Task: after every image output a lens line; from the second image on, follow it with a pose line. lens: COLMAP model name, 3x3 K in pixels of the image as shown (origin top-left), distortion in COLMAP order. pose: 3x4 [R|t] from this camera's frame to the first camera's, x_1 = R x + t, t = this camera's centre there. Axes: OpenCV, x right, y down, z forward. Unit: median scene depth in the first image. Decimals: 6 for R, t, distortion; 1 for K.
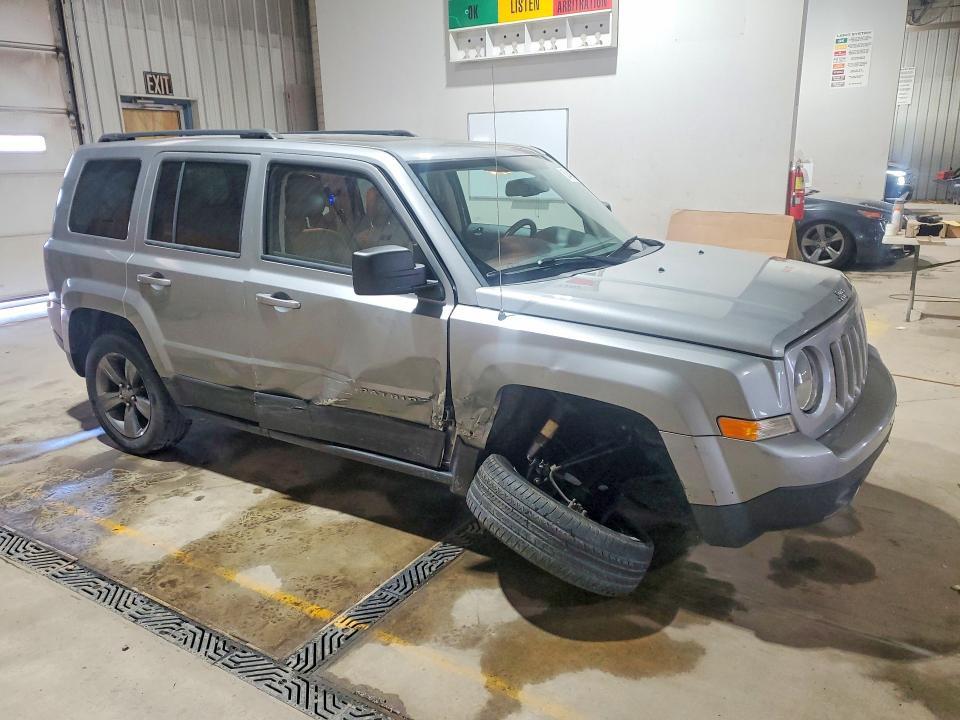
lens RADIAL K [[733.6, 0, 480.0], [0, 733.6, 360.0], [0, 0, 1]] dist [0.023090, 0.003777]
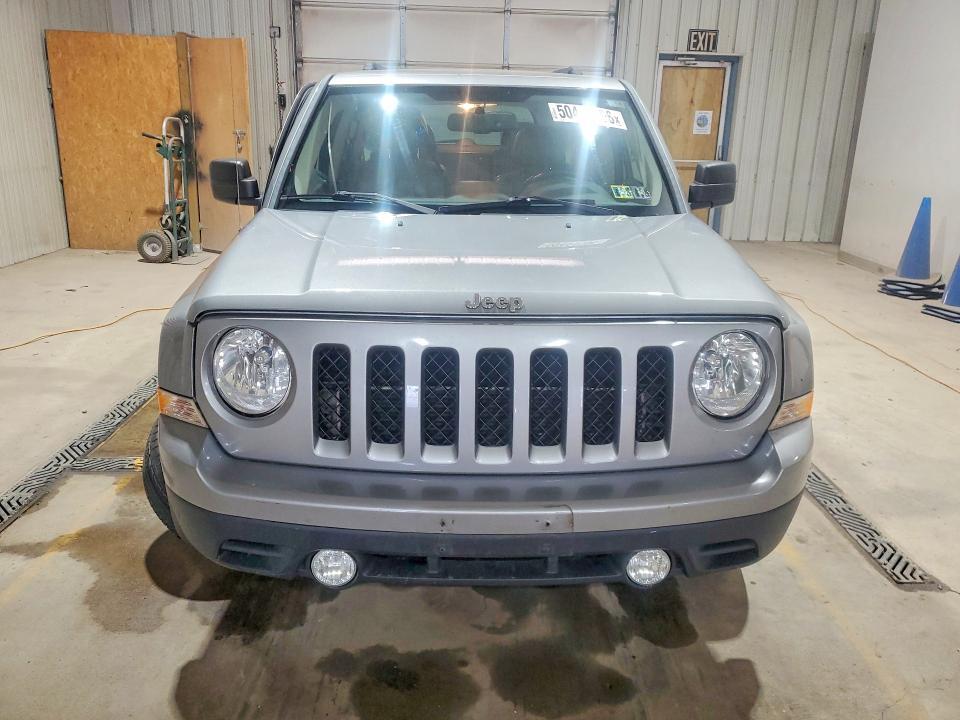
lens RADIAL K [[742.3, 0, 483.1], [0, 742.3, 336.0], [0, 0, 1]] dist [0.016157, 0.006007]
pose [[0.568844, 0.262426, -0.779455, 0.722363], [-0.259572, 0.956574, 0.132623, -0.104784], [0.780410, 0.126883, 0.612259, 0.460689]]
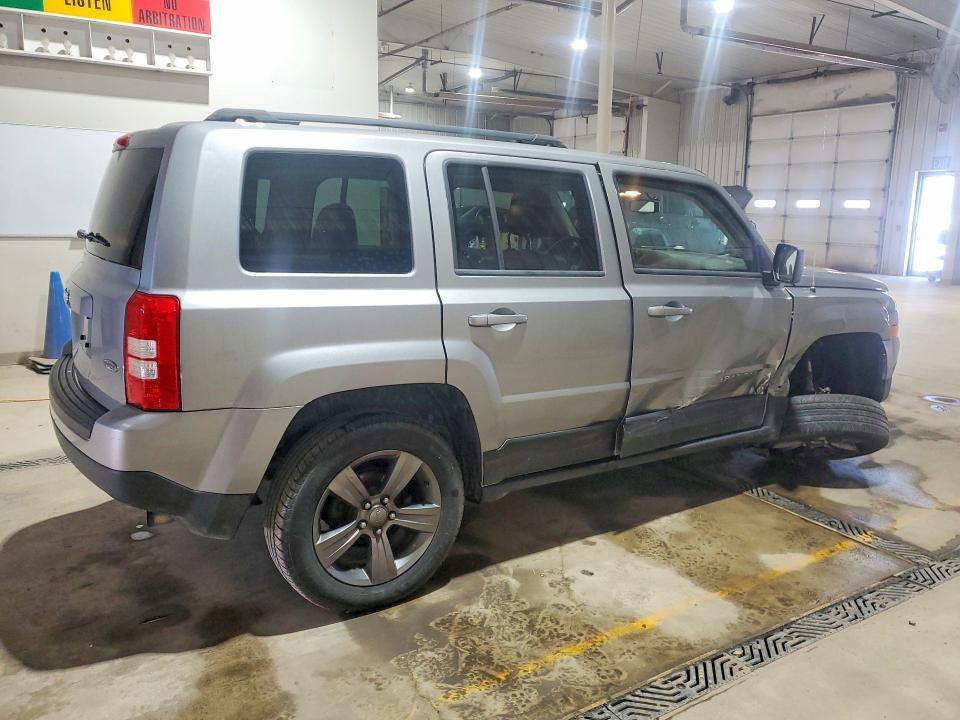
lens RADIAL K [[742.3, 0, 483.1], [0, 742.3, 336.0], [0, 0, 1]] dist [0.016157, 0.006007]
pose [[0.419363, -0.126783, 0.898922, -1.083374], [0.220459, 0.974781, 0.034634, -0.115269], [-0.880643, 0.183651, 0.436738, 0.664007]]
